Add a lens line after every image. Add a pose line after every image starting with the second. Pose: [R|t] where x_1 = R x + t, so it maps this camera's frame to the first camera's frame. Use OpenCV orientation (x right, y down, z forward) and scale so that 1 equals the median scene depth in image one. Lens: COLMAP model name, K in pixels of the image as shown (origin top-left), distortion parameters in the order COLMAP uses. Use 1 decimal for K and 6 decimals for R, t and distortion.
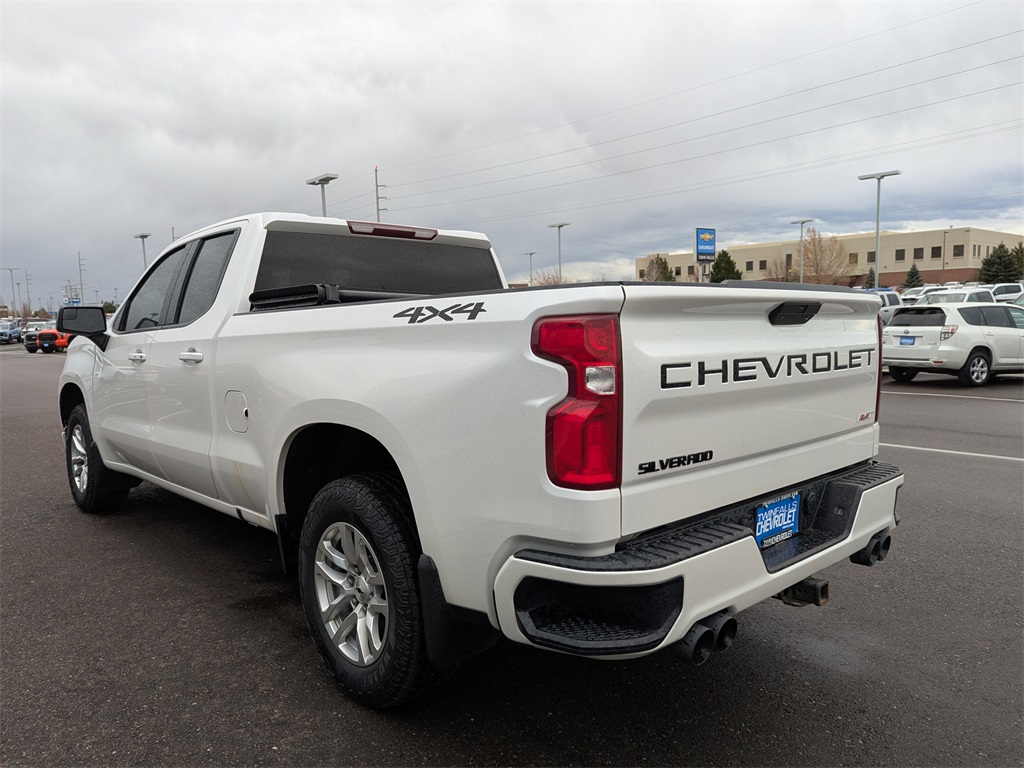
lens RADIAL K [[748.7, 0, 511.5], [0, 748.7, 377.7], [0, 0, 1]] dist [0.058152, -0.046803]
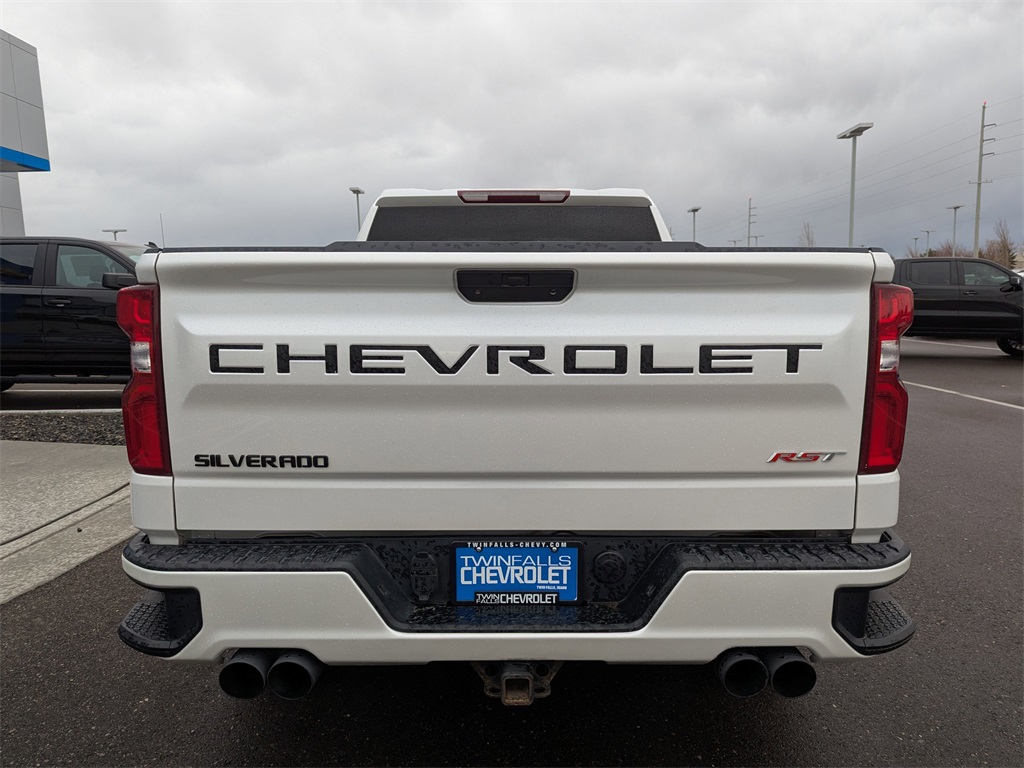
lens RADIAL K [[748.7, 0, 582.3], [0, 748.7, 371.1], [0, 0, 1]] dist [0.058152, -0.046803]
pose [[0.723138, 0.083108, -0.685685, 0.899948], [-0.057296, 0.996531, 0.060359, -0.051742], [0.688323, -0.004361, 0.725391, 0.539869]]
